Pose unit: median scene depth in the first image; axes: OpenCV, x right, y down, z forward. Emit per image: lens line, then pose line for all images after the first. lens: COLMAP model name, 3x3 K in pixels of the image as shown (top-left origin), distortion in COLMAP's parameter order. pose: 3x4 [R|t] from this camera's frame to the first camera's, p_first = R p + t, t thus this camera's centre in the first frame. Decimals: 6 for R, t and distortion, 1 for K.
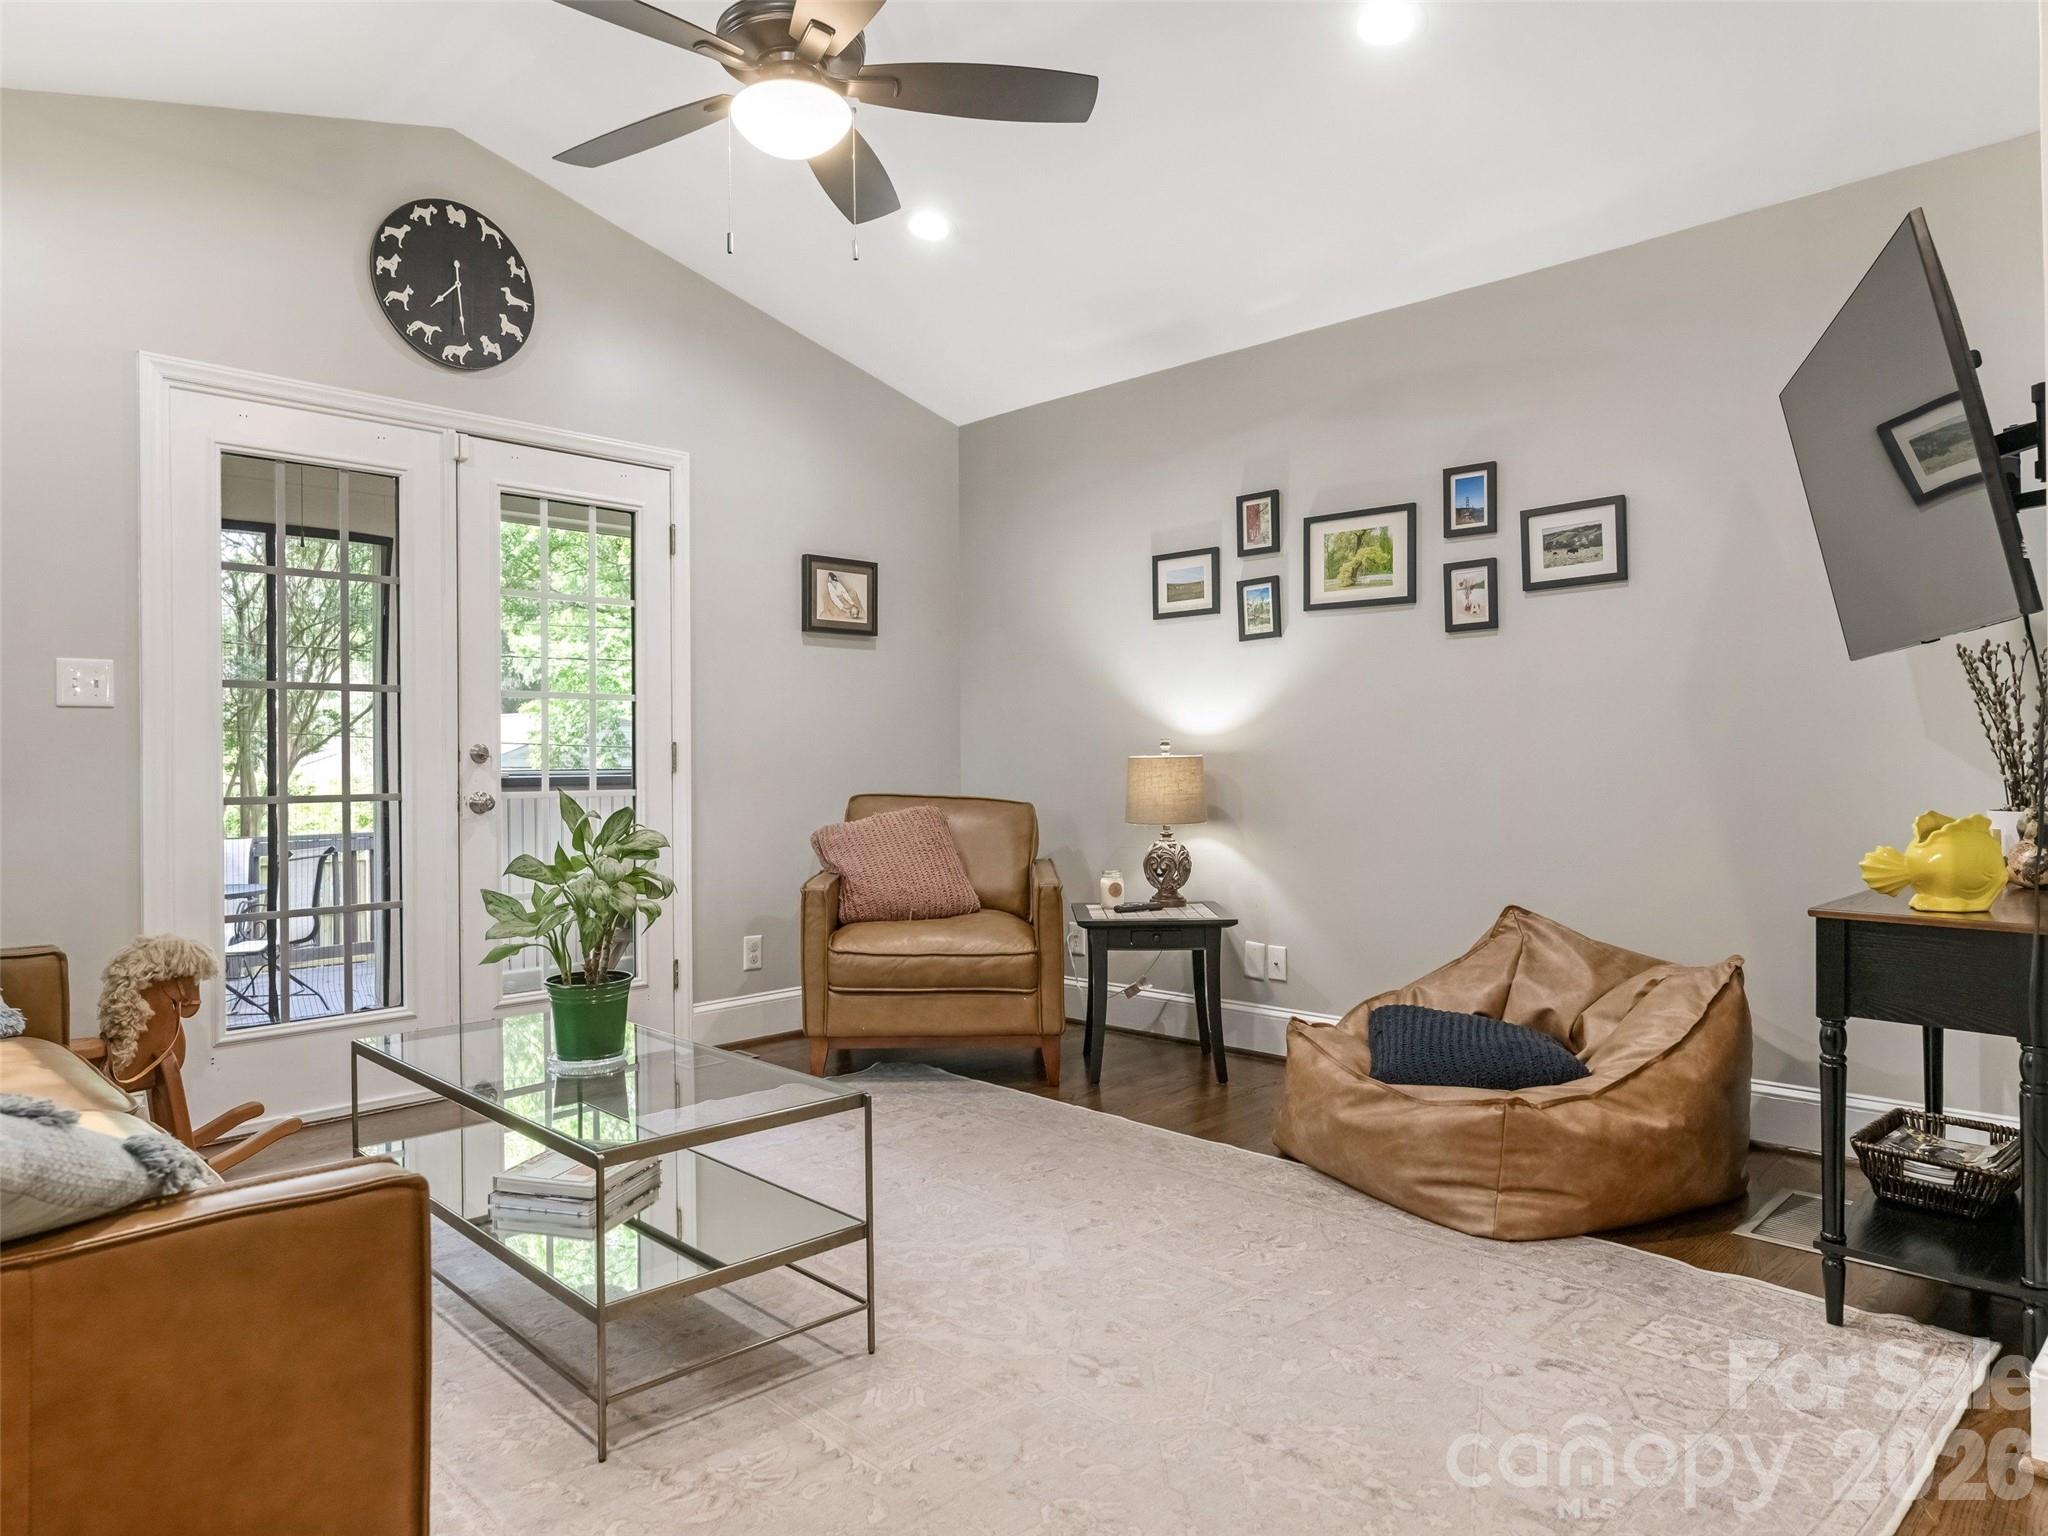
lens RADIAL K [[1305.3, 0, 1023.9], [0, 1305.3, 762.8], [0, 0, 1]] dist [0.001231, 0.000353]
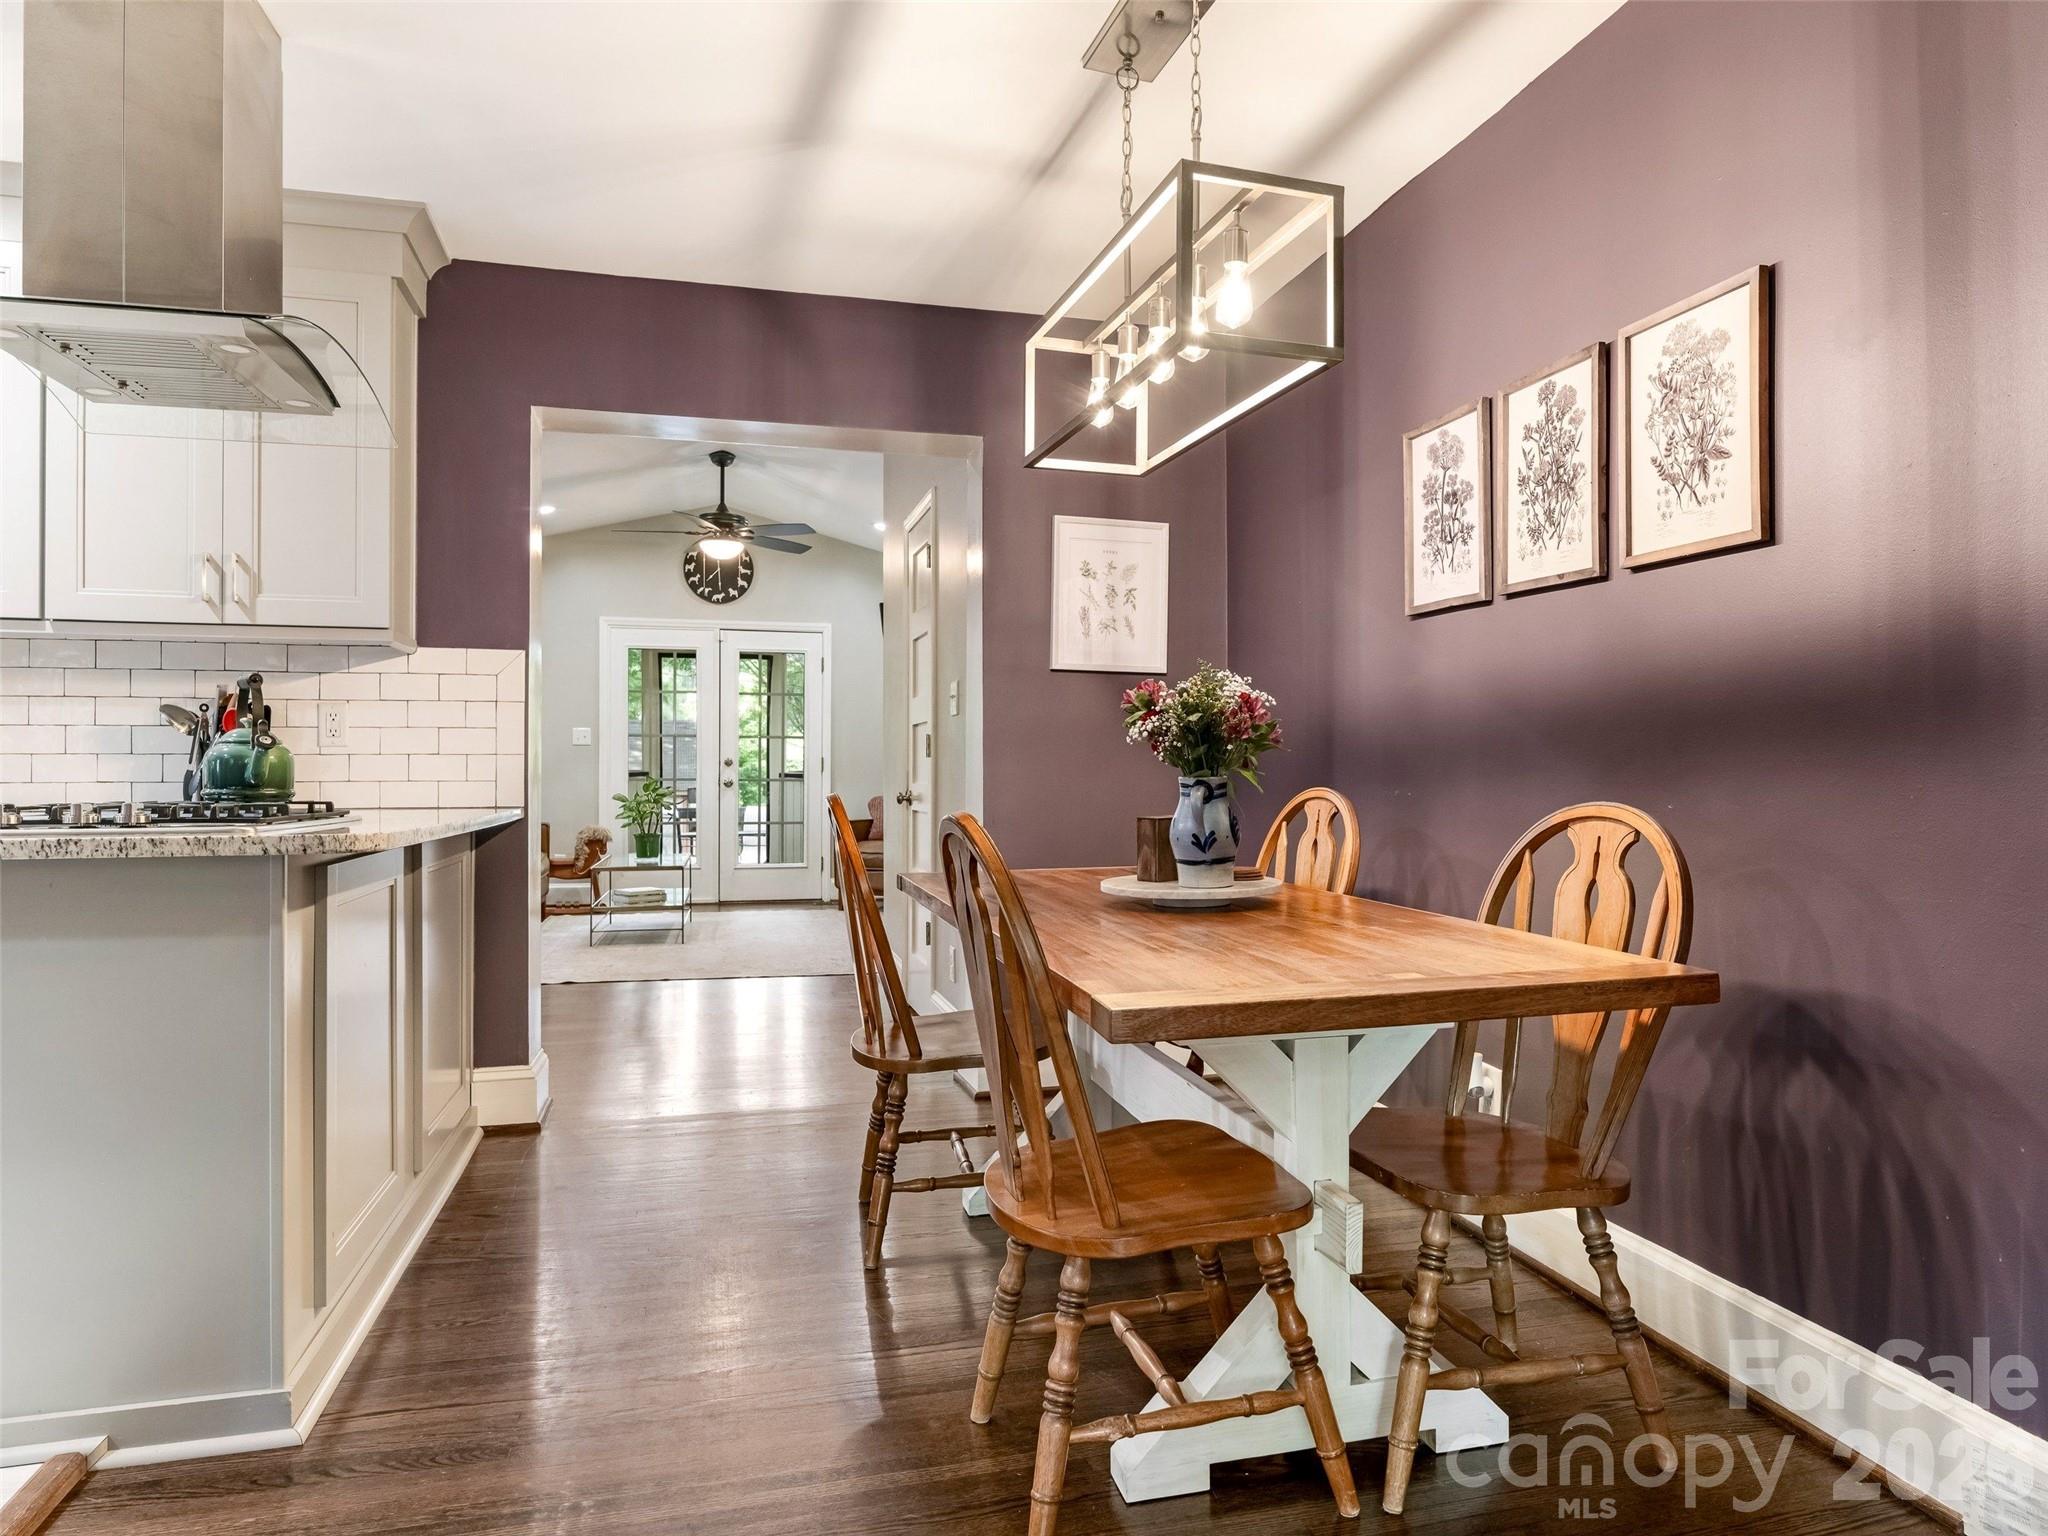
lens RADIAL K [[1305.3, 0, 1106.4], [0, 1305.3, 756.1], [0, 0, 1]] dist [0.001231, 0.000353]
pose [[0.888099, 0.008156, -0.459579, 1.342602], [-0.011249, 0.999929, -0.003992, -0.016704], [0.459514, 0.008715, 0.888128, -0.834774]]
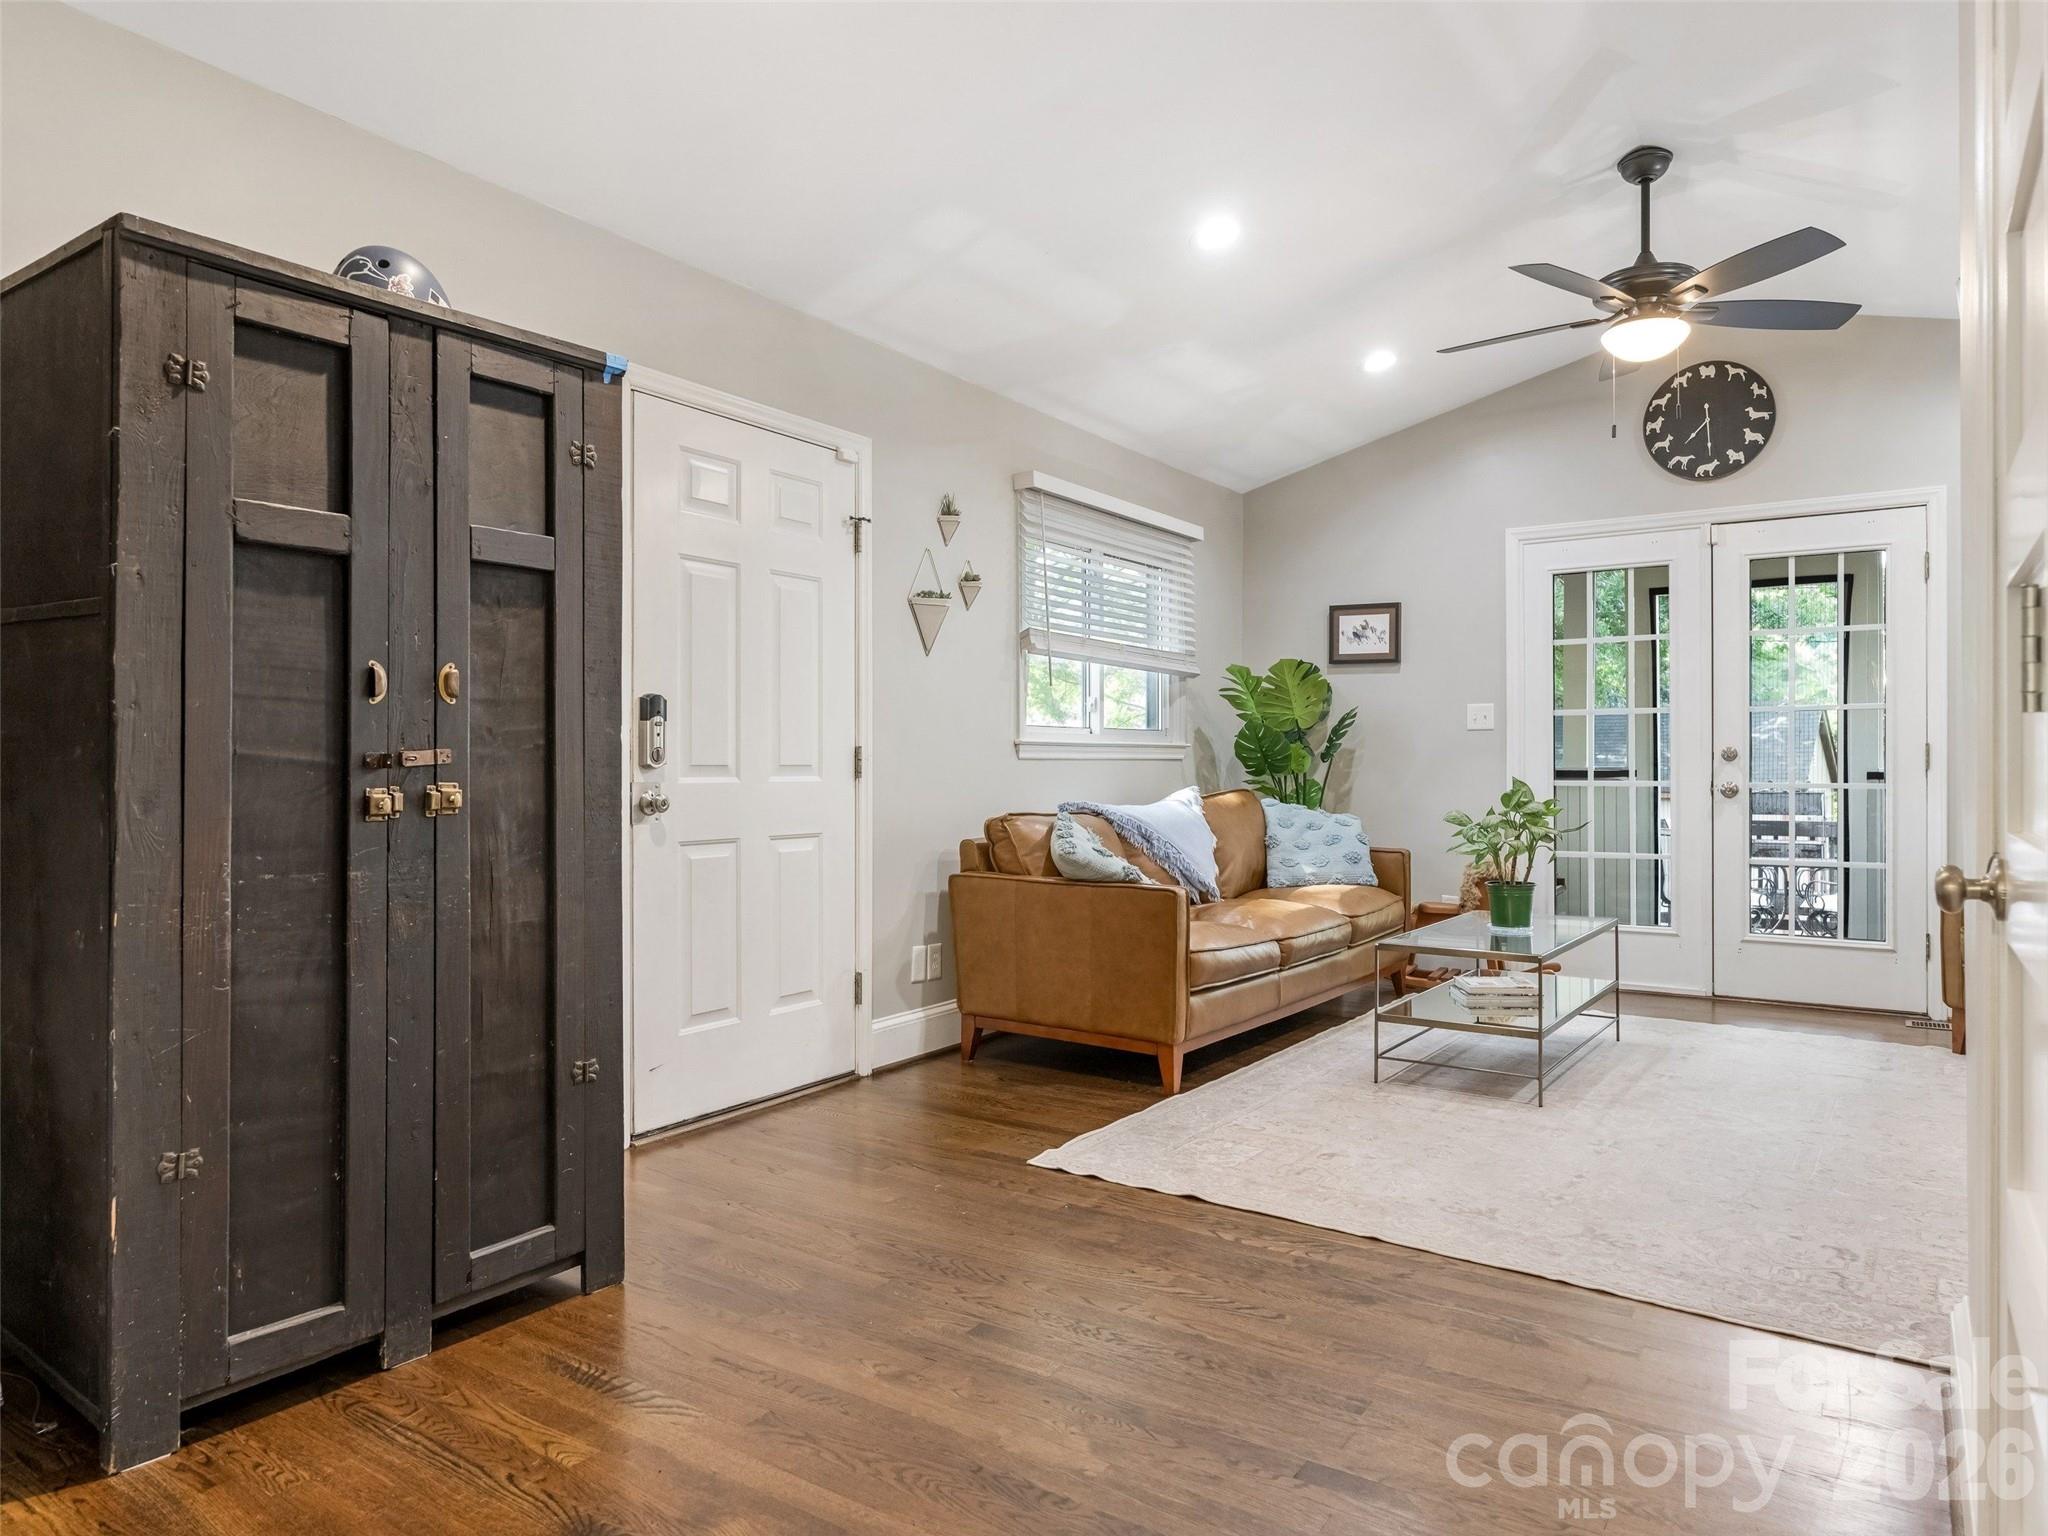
lens RADIAL K [[1305.3, 0, 1006.5], [0, 1305.3, 765.3], [0, 0, 1]] dist [0.001231, 0.000353]
pose [[0.196140, 0.009194, -0.980533, 0.805783], [-0.001343, 0.999958, 0.009107, -0.007074], [0.980575, -0.000469, 0.196144, -0.014704]]
